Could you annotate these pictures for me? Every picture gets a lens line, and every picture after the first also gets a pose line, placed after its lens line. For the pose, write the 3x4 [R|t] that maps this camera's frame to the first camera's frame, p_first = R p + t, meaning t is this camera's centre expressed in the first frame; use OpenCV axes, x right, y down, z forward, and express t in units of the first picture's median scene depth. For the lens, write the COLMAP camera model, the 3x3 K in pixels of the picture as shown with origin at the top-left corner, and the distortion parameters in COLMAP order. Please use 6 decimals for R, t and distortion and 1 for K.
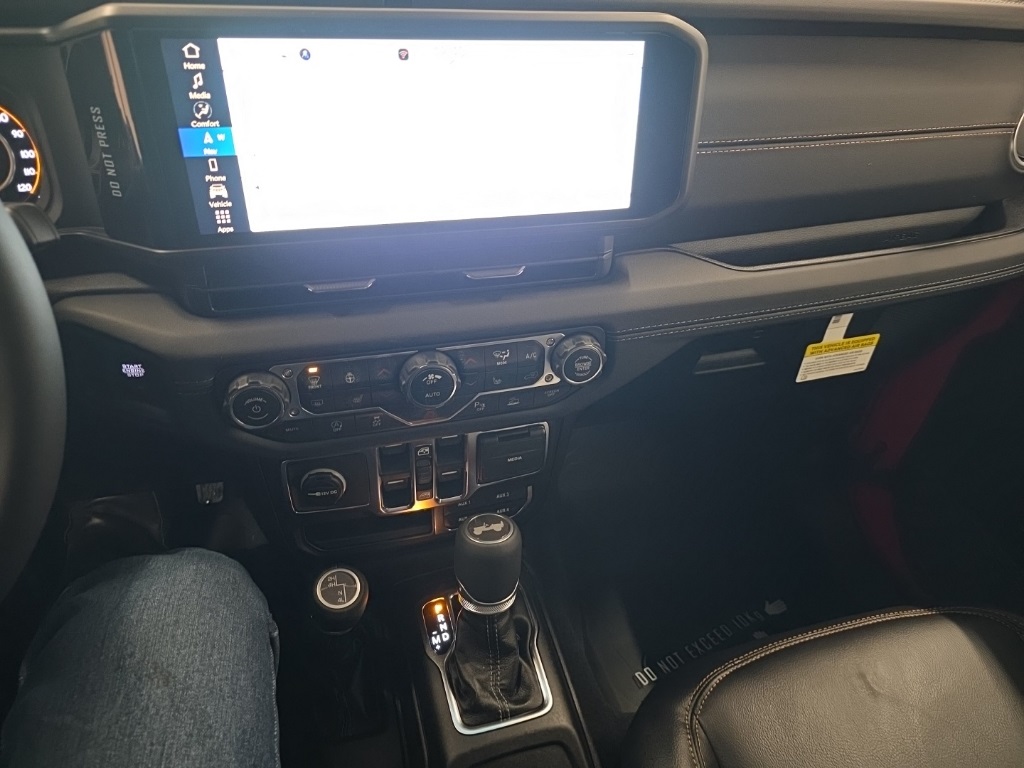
lens RADIAL K [[692.3, 0, 517.5], [0, 692.3, 375.3], [0, 0, 1]] dist [0.046557, -0.035435]
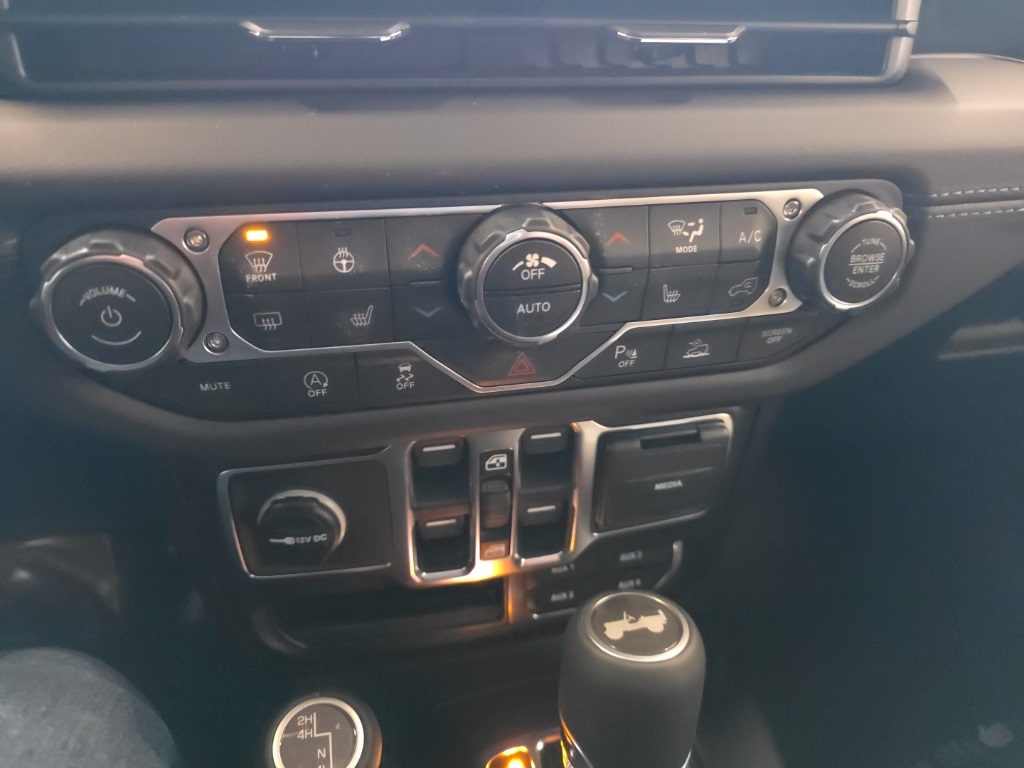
lens RADIAL K [[692.3, 0, 506.1], [0, 692.3, 393.1], [0, 0, 1]] dist [0.046557, -0.035435]
pose [[0.996958, 0.010012, -0.077301, -0.092638], [-0.015176, 0.997671, -0.066506, 0.095485], [0.076455, 0.067477, 0.994787, 0.503910]]
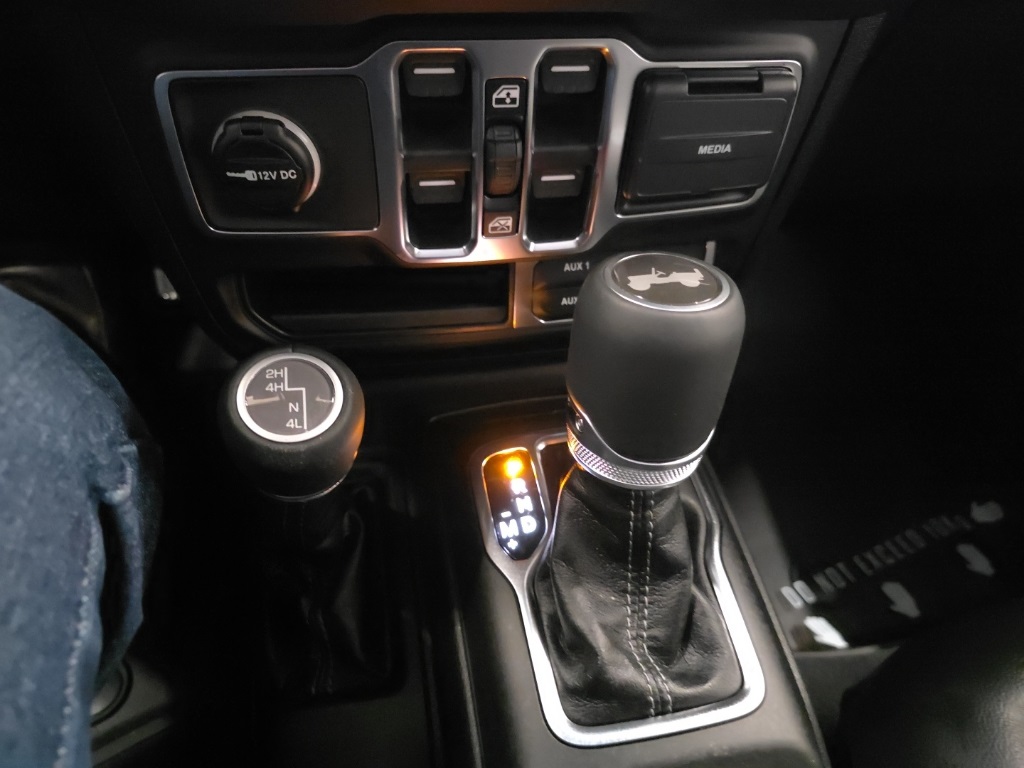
lens RADIAL K [[692.3, 0, 509.2], [0, 692.3, 375.6], [0, 0, 1]] dist [0.046557, -0.035435]
pose [[0.994602, 0.071128, -0.075547, -0.094367], [-0.057204, 0.983315, 0.172685, 0.207408], [0.086569, -0.167431, 0.982076, 0.587832]]
